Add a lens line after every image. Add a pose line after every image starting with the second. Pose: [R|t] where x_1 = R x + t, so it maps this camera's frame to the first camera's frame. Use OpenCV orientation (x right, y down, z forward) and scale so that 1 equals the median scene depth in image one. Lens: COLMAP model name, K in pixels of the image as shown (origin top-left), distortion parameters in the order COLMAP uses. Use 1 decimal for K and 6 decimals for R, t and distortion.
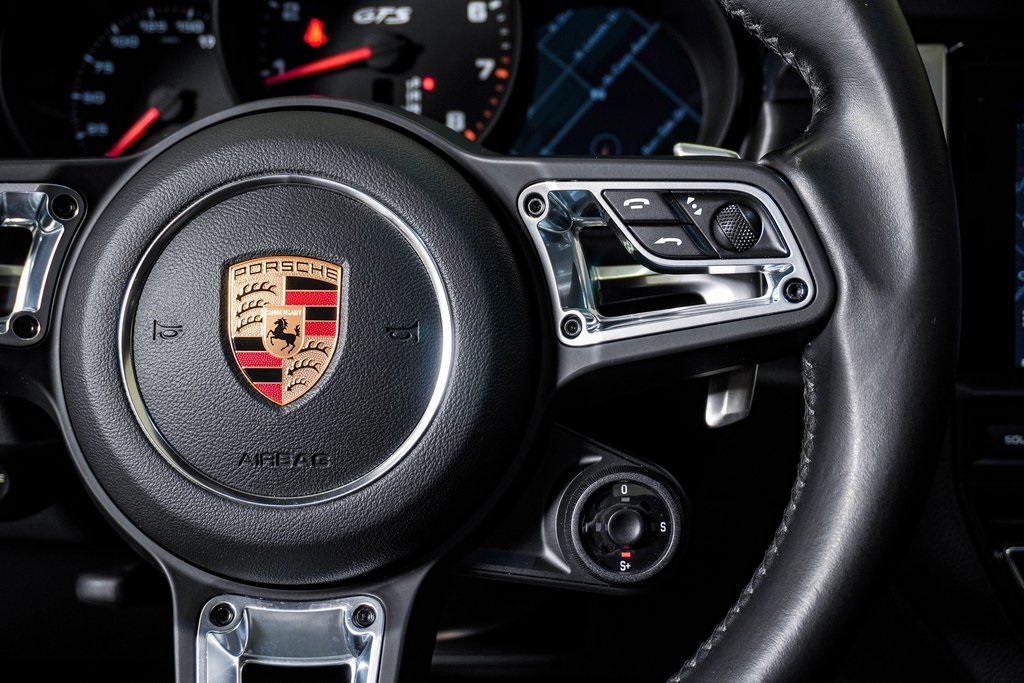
lens RADIAL K [[1504.3, 0, 521.8], [0, 1504.3, 339.7], [0, 0, 1]] dist [0.002935, 0.000000]
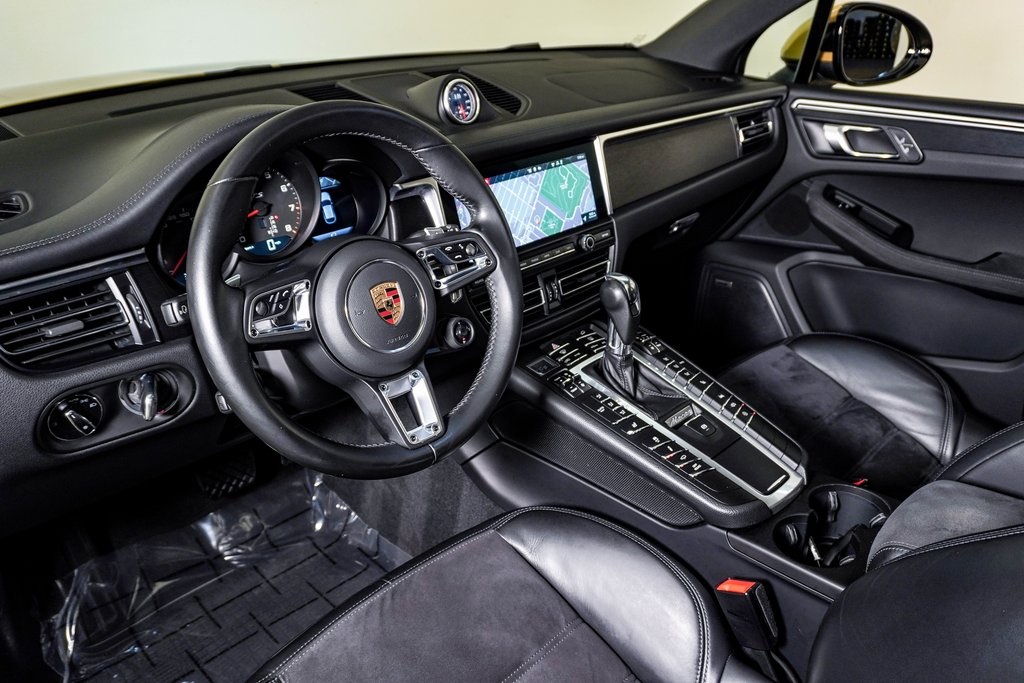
lens RADIAL K [[829.1, 0, 513.0], [0, 829.1, 342.8], [0, 0, 1]] dist [-0.013488, 0.030939]
pose [[0.689475, -0.282483, 0.666954, -1.271956], [0.200172, 0.959264, 0.199357, -0.246648], [-0.696100, -0.003946, 0.717934, -0.610928]]
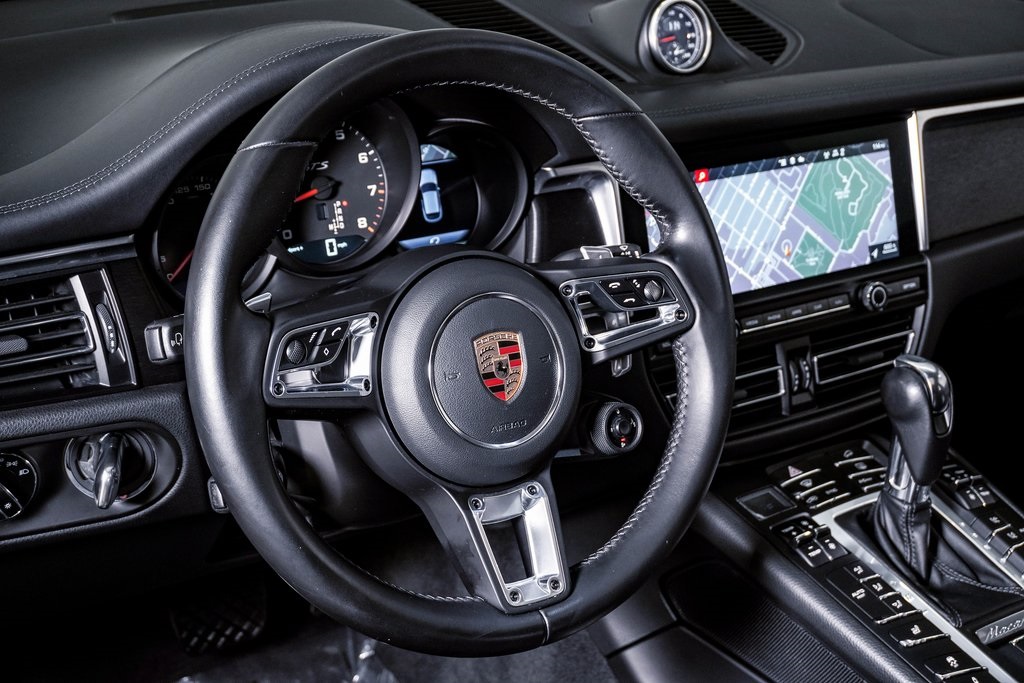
lens RADIAL K [[1504.3, 0, 507.7], [0, 1504.3, 345.9], [0, 0, 1]] dist [0.002935, 0.000000]
pose [[0.821099, -0.155657, 0.549152, -1.304043], [0.112142, 0.987339, 0.112185, -0.271233], [-0.559662, -0.030532, 0.828159, -0.773731]]
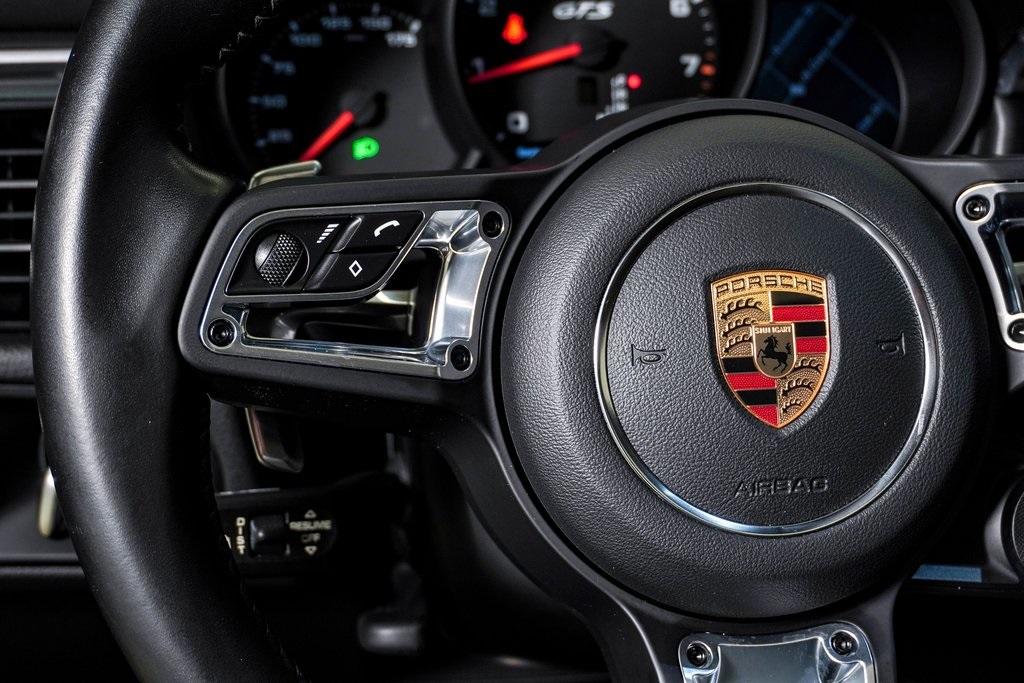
lens RADIAL K [[1504.3, 0, 533.7], [0, 1504.3, 349.4], [0, 0, 1]] dist [0.002935, 0.000000]
pose [[0.979668, -0.047912, 0.194820, -0.479168], [0.045358, 0.998817, 0.017552, -0.028738], [-0.195431, -0.008359, 0.980682, 0.104975]]
